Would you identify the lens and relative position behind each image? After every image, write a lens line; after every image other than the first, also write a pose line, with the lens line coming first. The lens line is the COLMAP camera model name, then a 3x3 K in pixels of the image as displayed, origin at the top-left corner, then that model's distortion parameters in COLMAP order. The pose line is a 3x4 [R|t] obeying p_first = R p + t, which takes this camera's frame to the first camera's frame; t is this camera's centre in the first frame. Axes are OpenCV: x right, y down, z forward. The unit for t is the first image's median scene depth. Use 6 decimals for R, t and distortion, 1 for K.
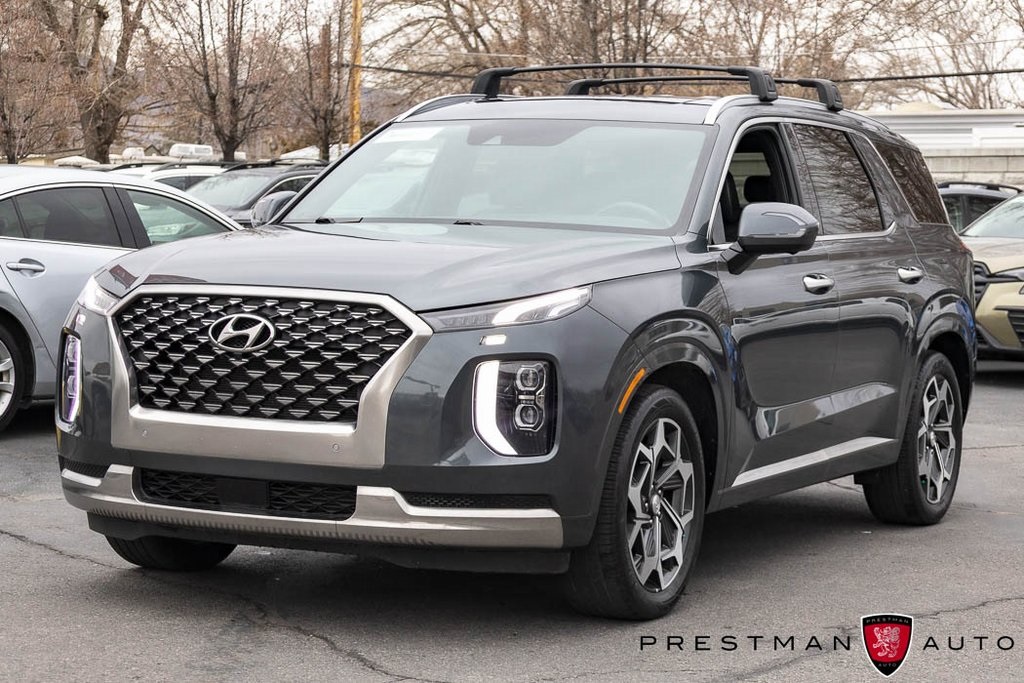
lens RADIAL K [[2157.3, 0, 512.0], [0, 2157.3, 341.5], [0, 0, 1]] dist [0.010819, -0.024062]
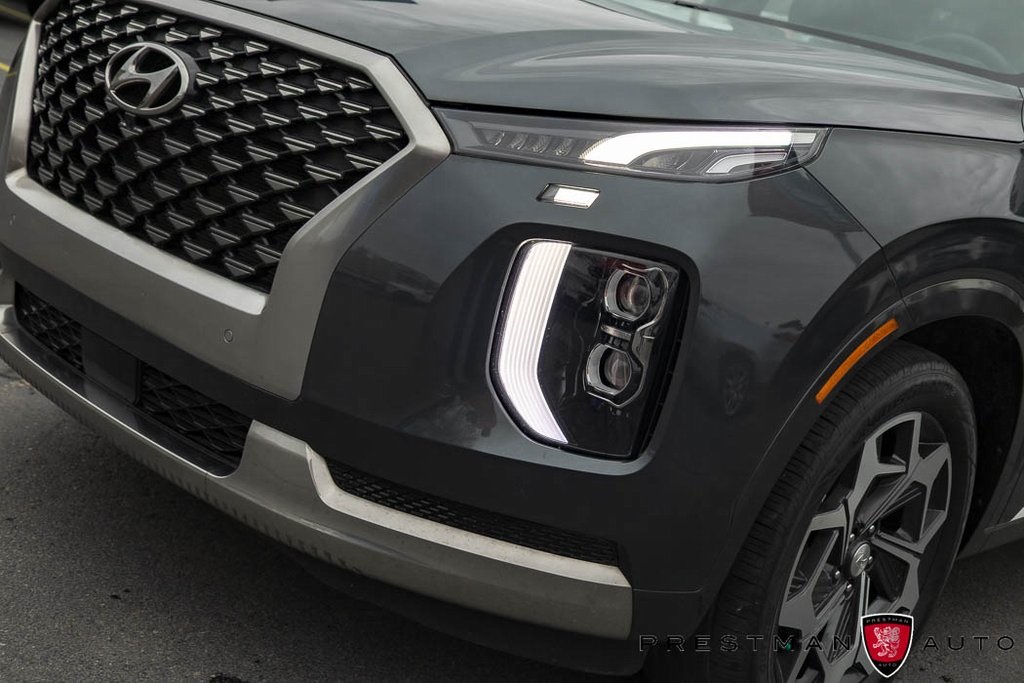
lens RADIAL K [[1390.1, 0, 512.0], [0, 1390.1, 341.5], [0, 0, 1]] dist [-0.117515, 0.028401]
pose [[0.938600, 0.248983, -0.238825, 0.057962], [-0.212875, 0.962697, 0.167030, -0.017622], [0.271504, -0.105934, 0.956589, 0.704961]]
